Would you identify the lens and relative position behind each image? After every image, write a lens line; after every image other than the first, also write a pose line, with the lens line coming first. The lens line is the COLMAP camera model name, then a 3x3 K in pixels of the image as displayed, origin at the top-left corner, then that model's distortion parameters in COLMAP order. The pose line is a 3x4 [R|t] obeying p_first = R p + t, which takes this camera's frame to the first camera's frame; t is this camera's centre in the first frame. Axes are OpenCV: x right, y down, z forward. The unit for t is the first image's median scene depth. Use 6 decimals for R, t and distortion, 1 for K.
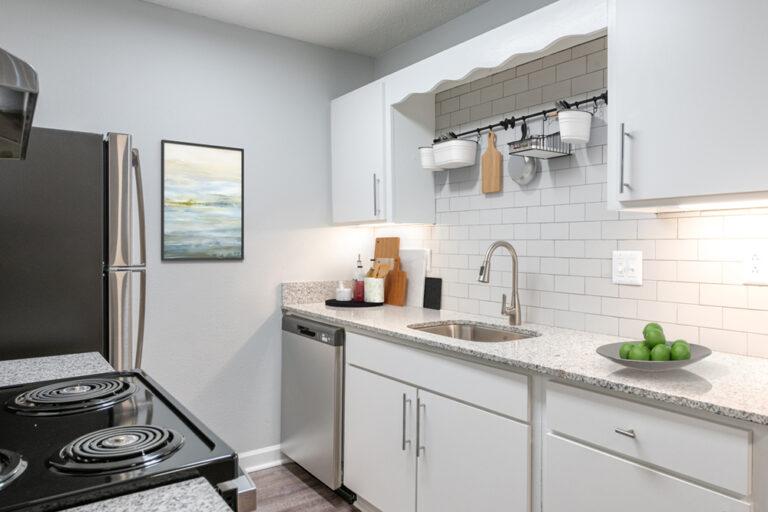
lens RADIAL K [[536.0, 0, 385.6], [0, 536.0, 247.7], [0, 0, 1]] dist [0.007936, 0.001419]
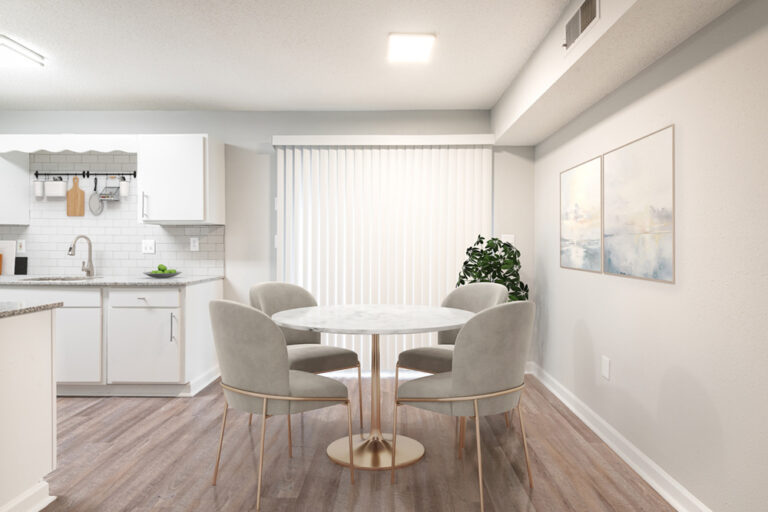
lens RADIAL K [[364.8, 0, 396.2], [0, 364.8, 239.9], [0, 0, 1]] dist [0.001913, 0.001142]
pose [[0.570541, 0.002791, 0.821265, -0.250739], [0.001479, 0.999989, -0.004426, 0.013411], [-0.821268, 0.003740, 0.570530, -0.798410]]
